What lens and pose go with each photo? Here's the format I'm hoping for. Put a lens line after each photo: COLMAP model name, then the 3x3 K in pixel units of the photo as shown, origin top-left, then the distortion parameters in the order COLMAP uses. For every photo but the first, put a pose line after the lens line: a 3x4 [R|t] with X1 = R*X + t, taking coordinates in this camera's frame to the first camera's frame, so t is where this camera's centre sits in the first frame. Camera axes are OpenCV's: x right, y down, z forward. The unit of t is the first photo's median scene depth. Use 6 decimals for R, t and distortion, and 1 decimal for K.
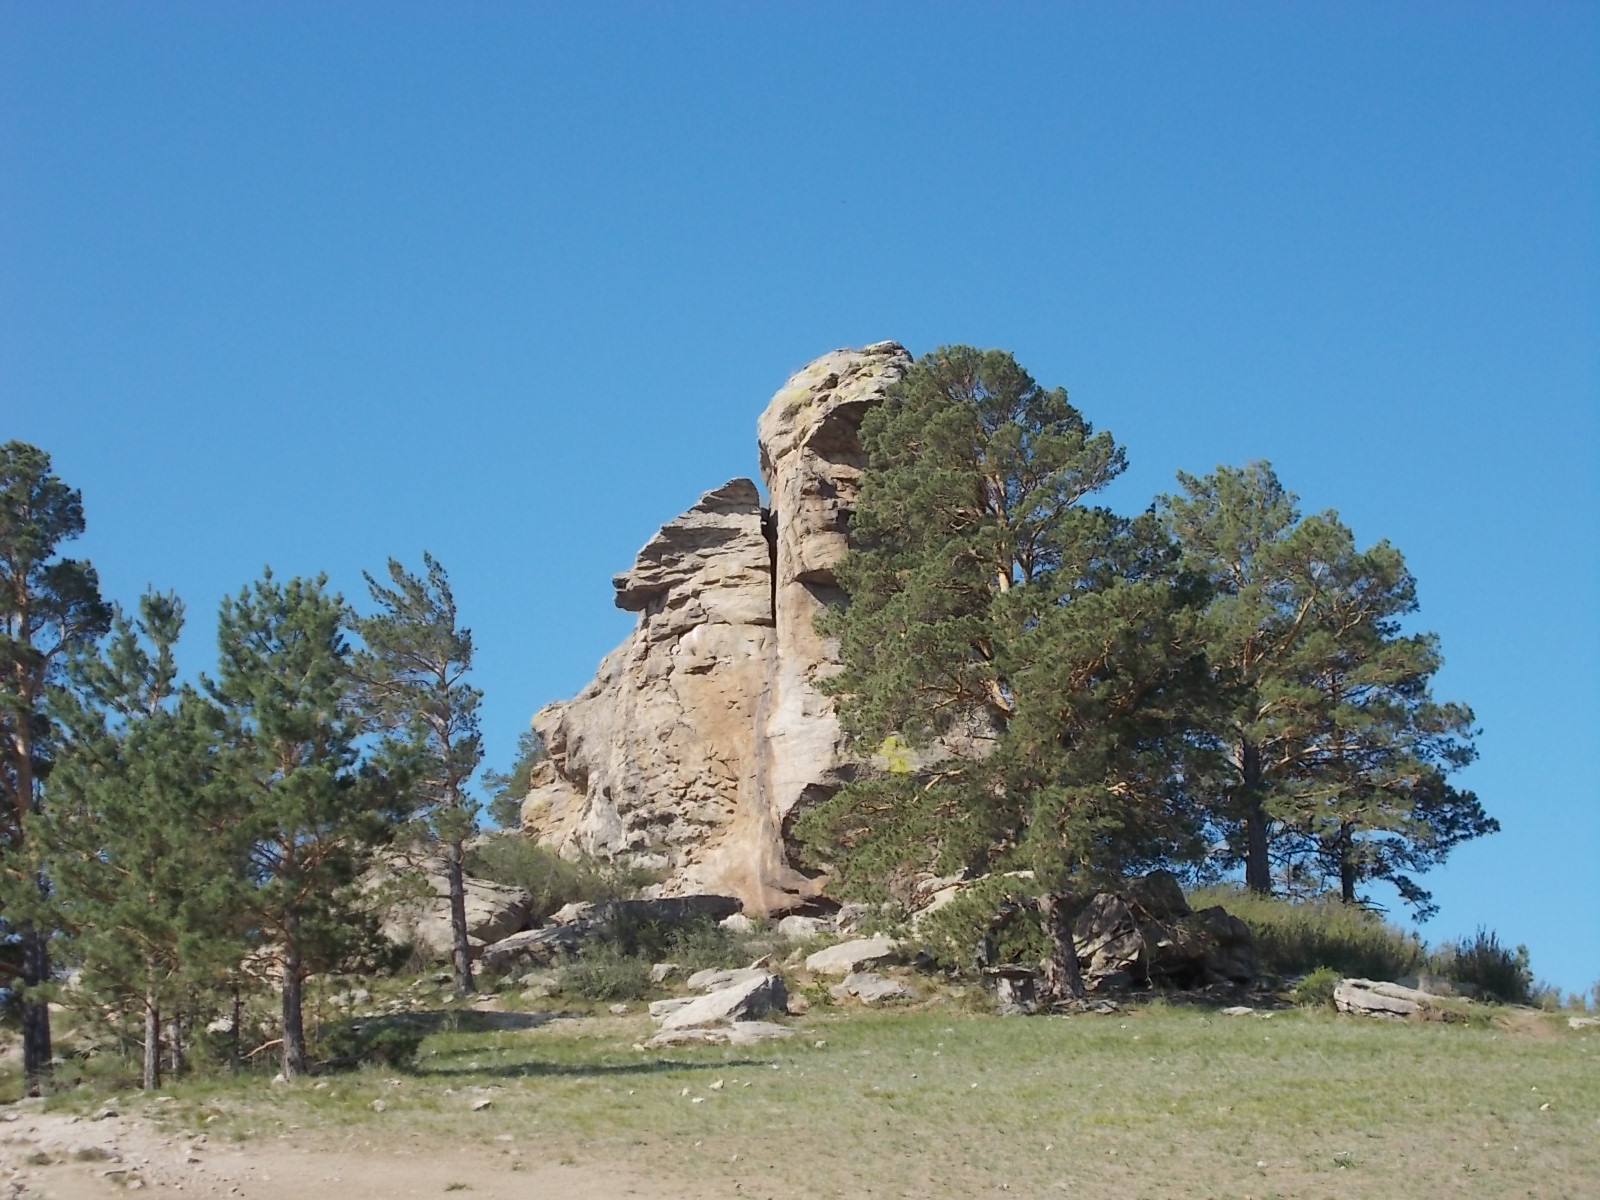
lens RADIAL K [[3220.0, 0, 800.0], [0, 3220.0, 600.0], [0, 0, 1]] dist [0.022788, -0.141193]
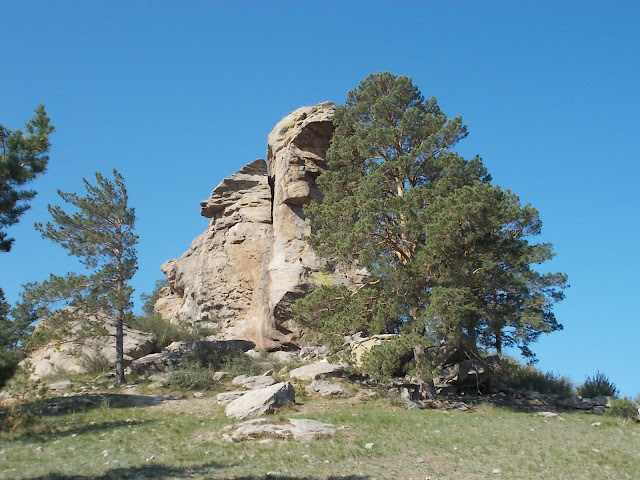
lens RADIAL K [[856.3, 0, 320.0], [0, 856.3, 240.0], [0, 0, 1]] dist [0.156980, -0.041203]
pose [[0.993884, 0.052265, 0.097273, -0.033673], [-0.048792, 0.998095, -0.037752, 0.042133], [-0.099061, 0.032775, 0.994542, 0.402760]]
